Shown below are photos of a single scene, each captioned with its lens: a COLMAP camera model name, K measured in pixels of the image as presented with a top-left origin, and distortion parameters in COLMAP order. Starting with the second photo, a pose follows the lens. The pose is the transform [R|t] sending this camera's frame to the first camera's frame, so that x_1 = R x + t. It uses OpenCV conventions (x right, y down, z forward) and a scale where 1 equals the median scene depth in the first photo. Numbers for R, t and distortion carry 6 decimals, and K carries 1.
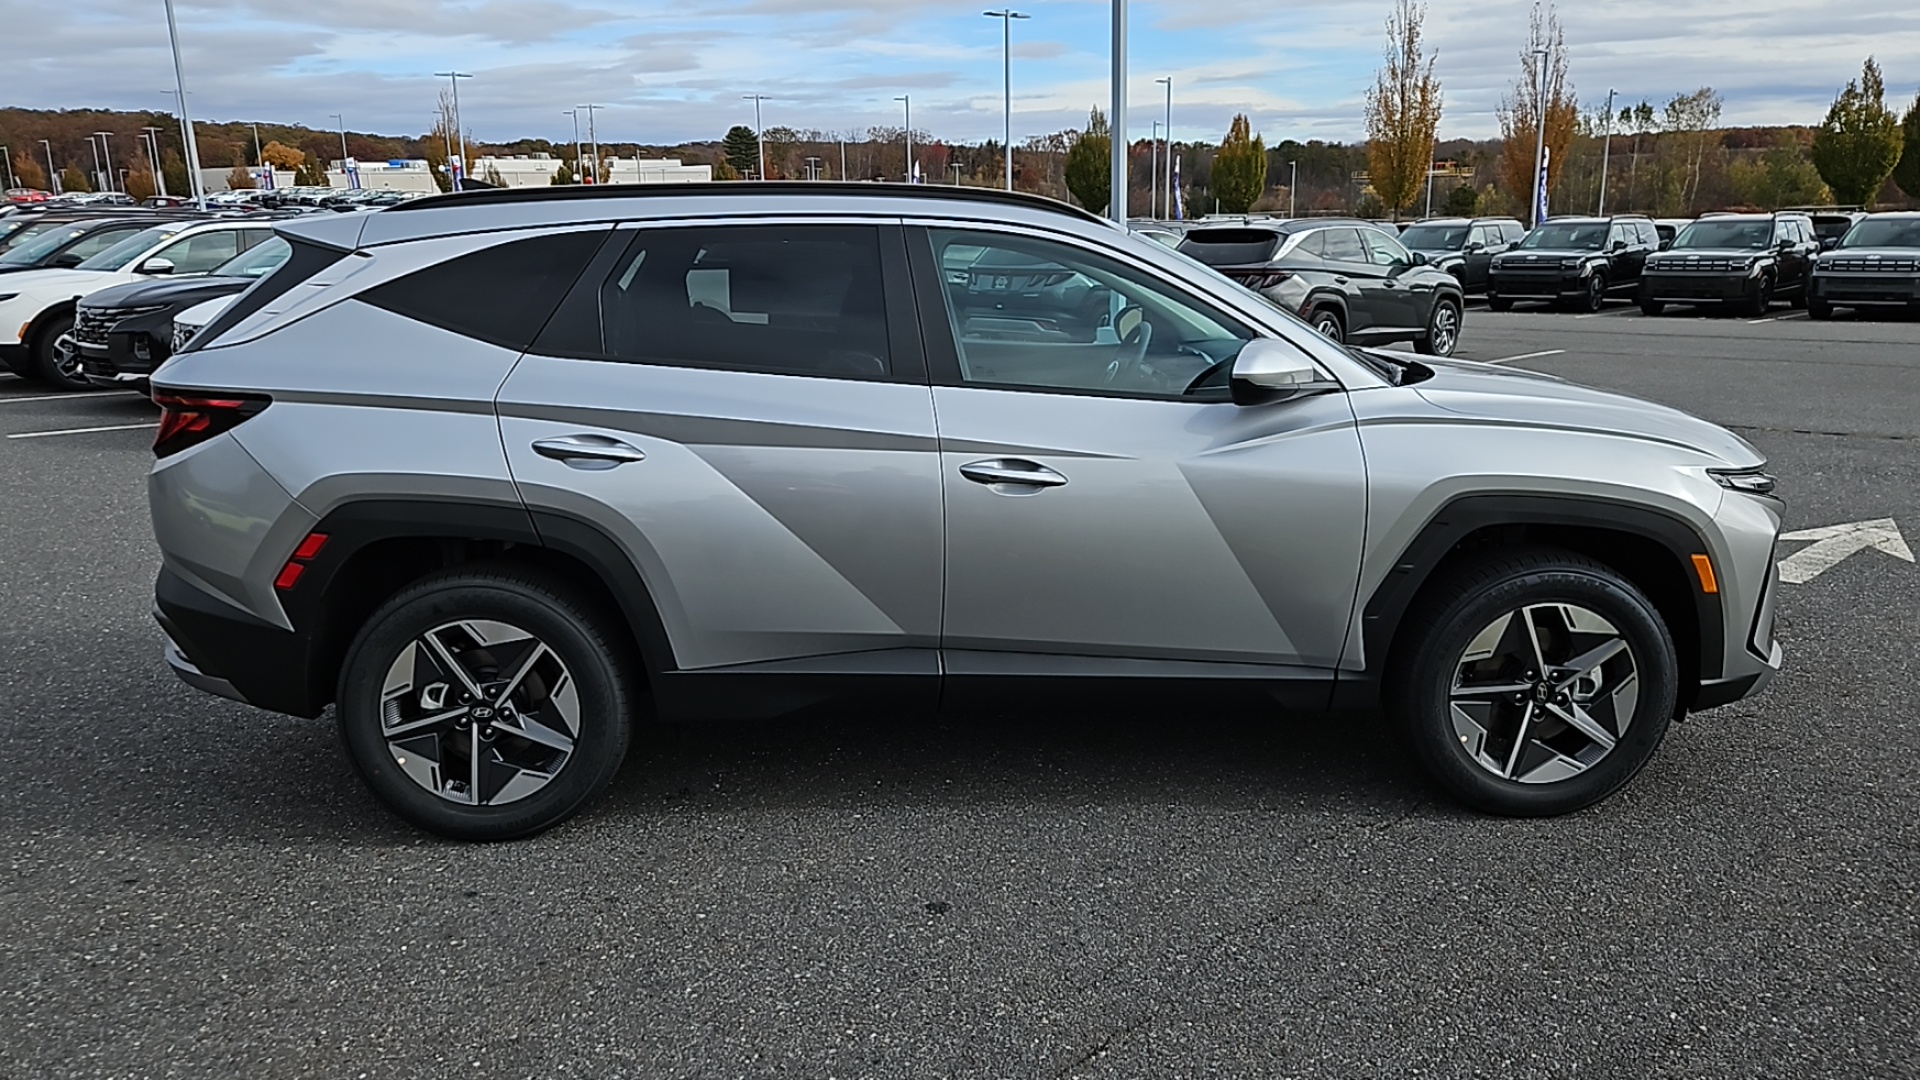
lens RADIAL K [[1450.5, 0, 968.8], [0, 1450.5, 544.6], [0, 0, 1]] dist [0.091460, -0.073696]
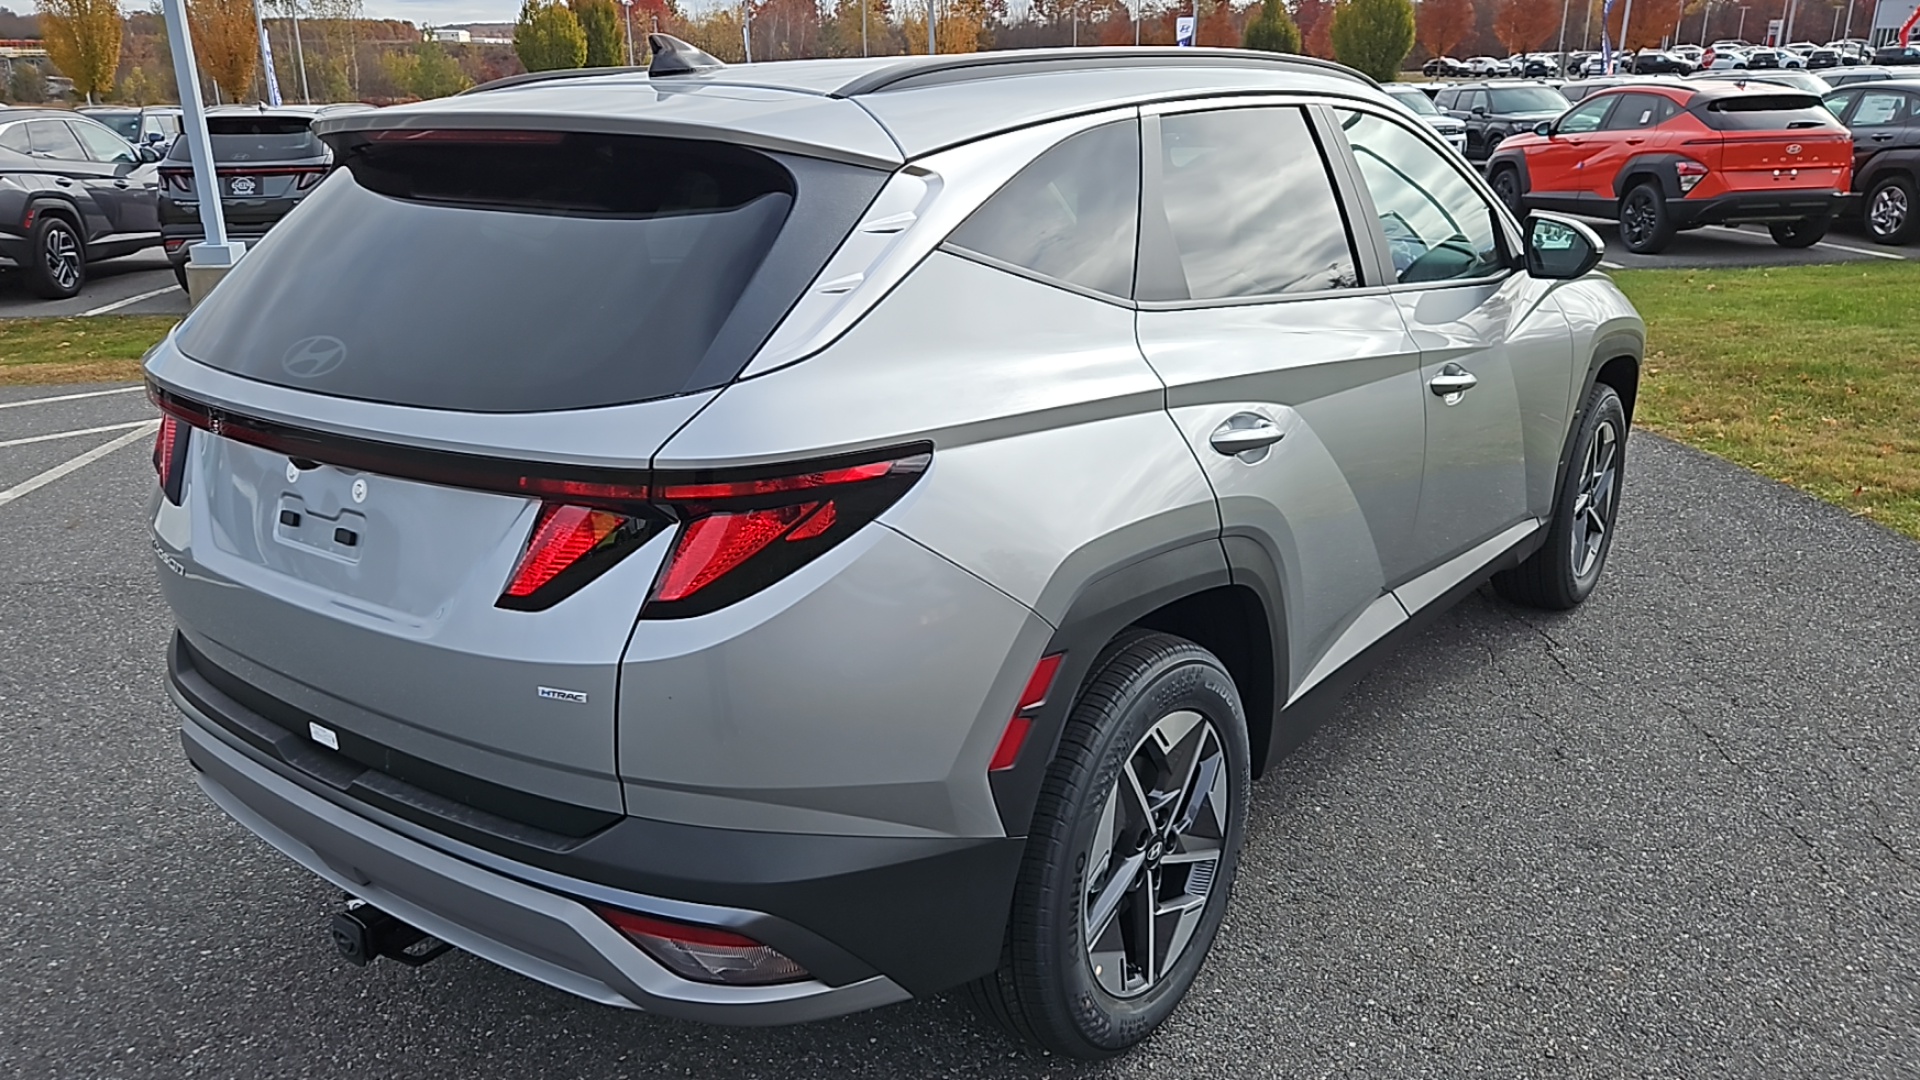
lens RADIAL K [[1450.5, 0, 968.8], [0, 1450.5, 544.6], [0, 0, 1]] dist [0.091460, -0.073696]
pose [[0.620511, -0.231899, 0.749126, -0.240538], [0.180307, 0.971873, 0.151501, -0.039124], [-0.763188, 0.041065, 0.644871, 0.177249]]
